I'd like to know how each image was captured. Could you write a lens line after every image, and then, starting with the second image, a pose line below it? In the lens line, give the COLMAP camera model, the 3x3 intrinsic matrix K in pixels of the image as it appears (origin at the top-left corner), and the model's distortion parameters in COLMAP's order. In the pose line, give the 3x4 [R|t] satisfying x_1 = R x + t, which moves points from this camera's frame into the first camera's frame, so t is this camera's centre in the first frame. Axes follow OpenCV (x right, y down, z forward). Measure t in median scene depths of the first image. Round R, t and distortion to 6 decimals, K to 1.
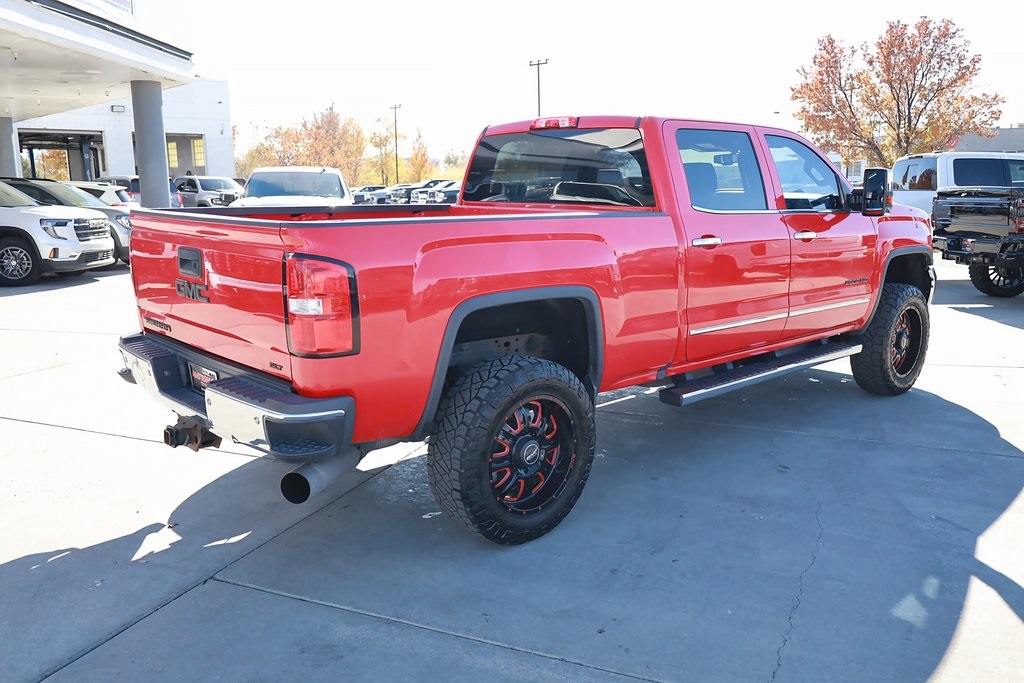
lens RADIAL K [[833.6, 0, 513.0], [0, 833.6, 341.2], [0, 0, 1]] dist [-0.013232, -0.008781]
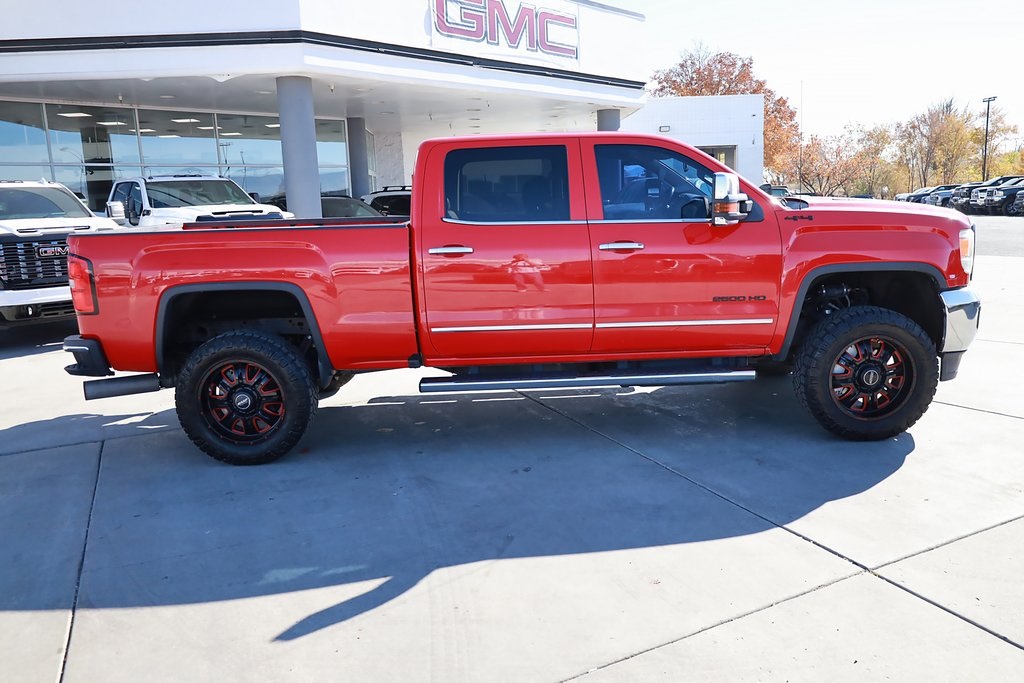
lens RADIAL K [[763.2, 0, 511.4], [0, 763.2, 335.3], [0, 0, 1]] dist [-0.020610, 0.003614]
pose [[0.746156, 0.094486, -0.659032, 0.089013], [-0.090631, 0.995079, 0.040053, -0.004962], [0.659573, 0.029843, 0.751048, 0.025957]]
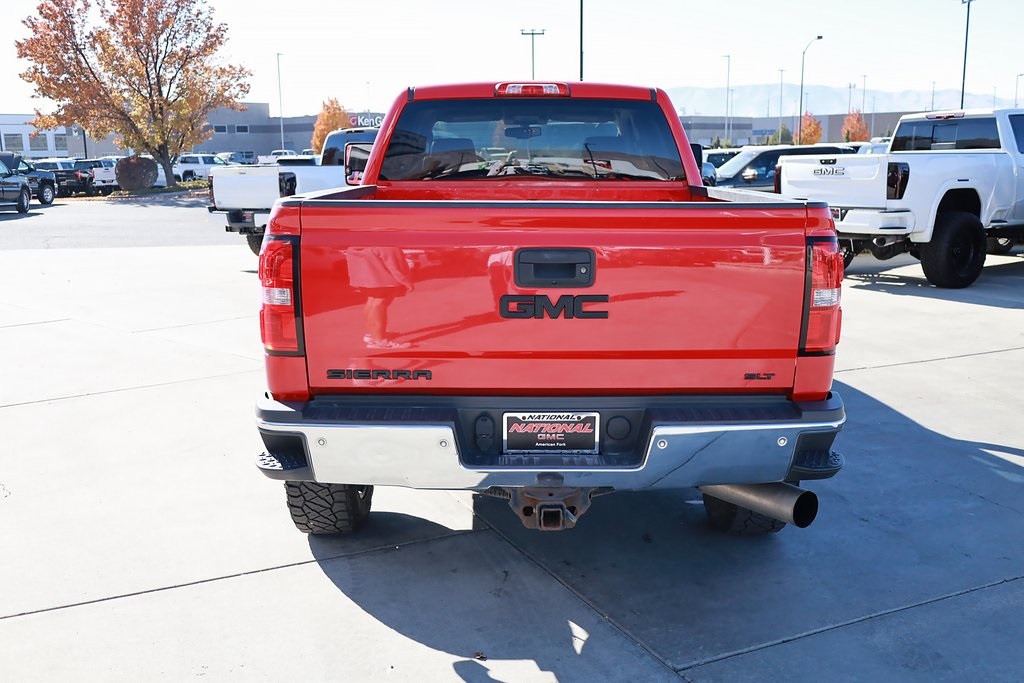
lens RADIAL K [[952.8, 0, 505.9], [0, 952.8, 340.5], [0, 0, 1]] dist [-0.002446, 0.000000]
pose [[0.668891, -0.140076, 0.730044, -0.074333], [0.139897, 0.988258, 0.061443, -0.006430], [-0.730078, 0.061032, 0.680633, 0.034748]]
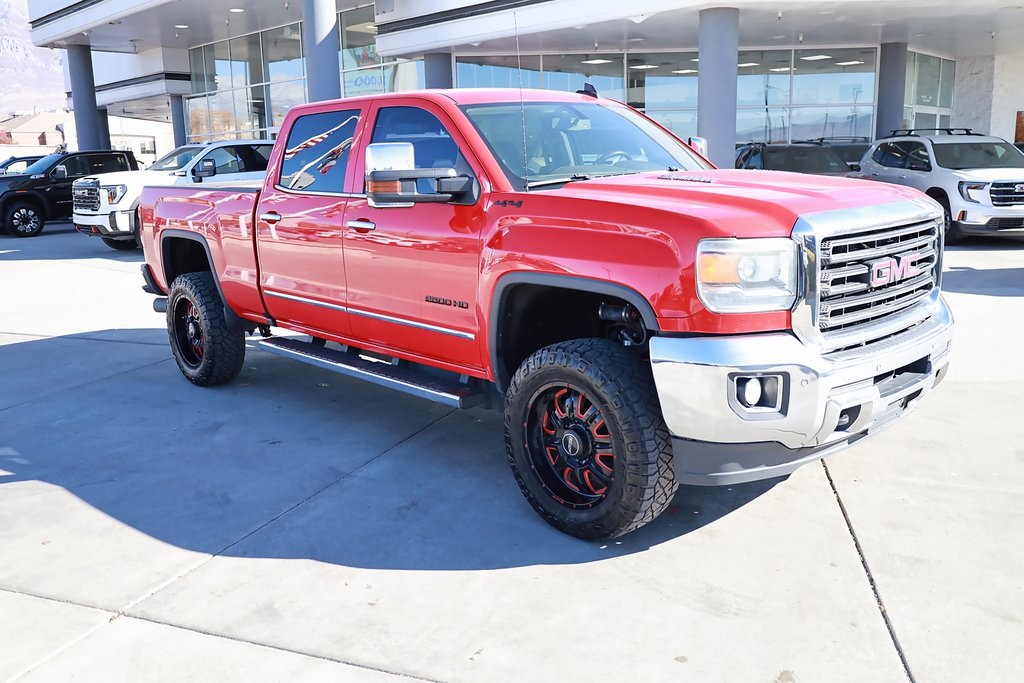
lens RADIAL K [[853.8, 0, 514.0], [0, 853.8, 342.7], [0, 0, 1]] dist [-0.013586, -0.007475]
pose [[0.023839, 0.211077, -0.977179, 0.129526], [-0.159086, 0.965802, 0.204738, -0.022454], [0.986977, 0.150575, 0.056603, 0.117287]]
